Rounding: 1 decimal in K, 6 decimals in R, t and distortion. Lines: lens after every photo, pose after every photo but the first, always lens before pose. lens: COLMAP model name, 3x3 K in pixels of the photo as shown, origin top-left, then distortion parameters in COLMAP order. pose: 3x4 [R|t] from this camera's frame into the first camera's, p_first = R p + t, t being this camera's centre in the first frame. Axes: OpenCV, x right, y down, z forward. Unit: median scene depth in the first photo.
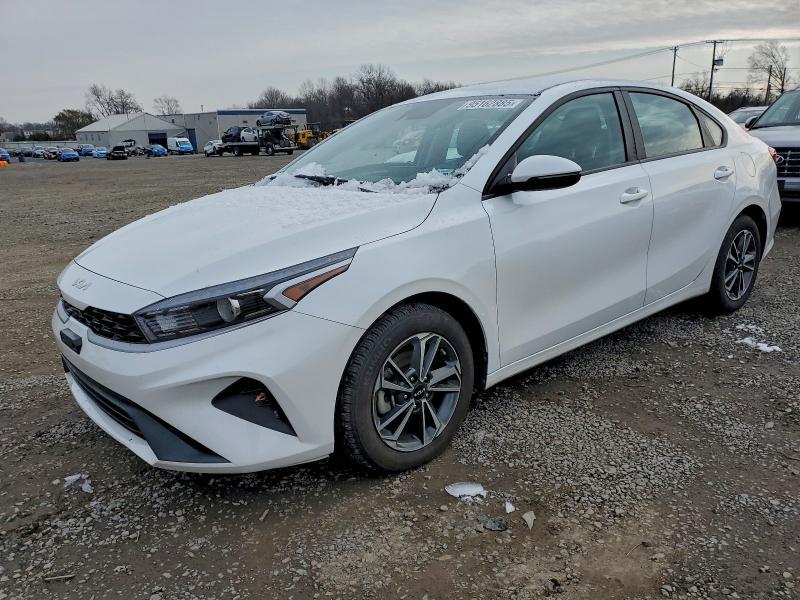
lens RADIAL K [[596.6, 0, 400.0], [0, 596.6, 300.0], [0, 0, 1]] dist [0.192424, -0.174203]
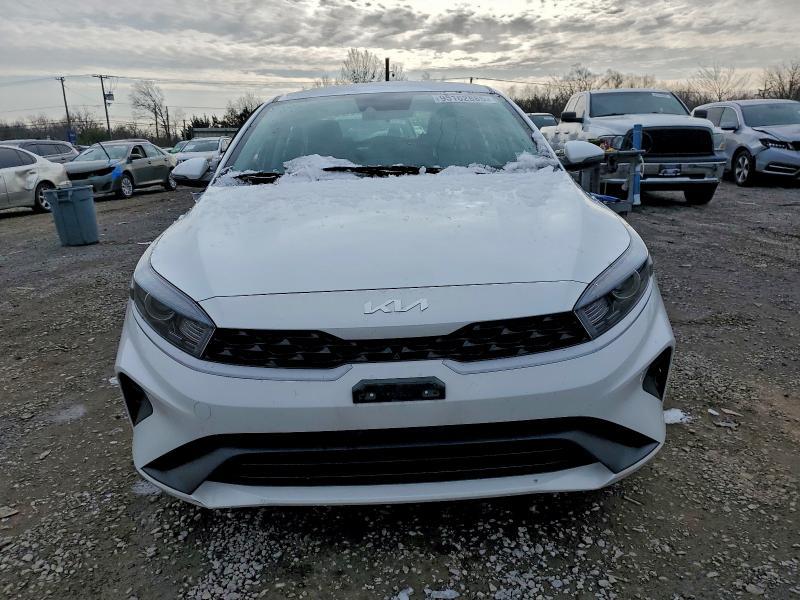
lens RADIAL K [[596.6, 0, 400.0], [0, 596.6, 300.0], [0, 0, 1]] dist [0.192424, -0.174203]
pose [[0.650463, -0.193021, 0.734602, -1.118432], [0.227334, 0.972308, 0.054184, -0.080747], [-0.724719, 0.131755, 0.676331, 0.596058]]
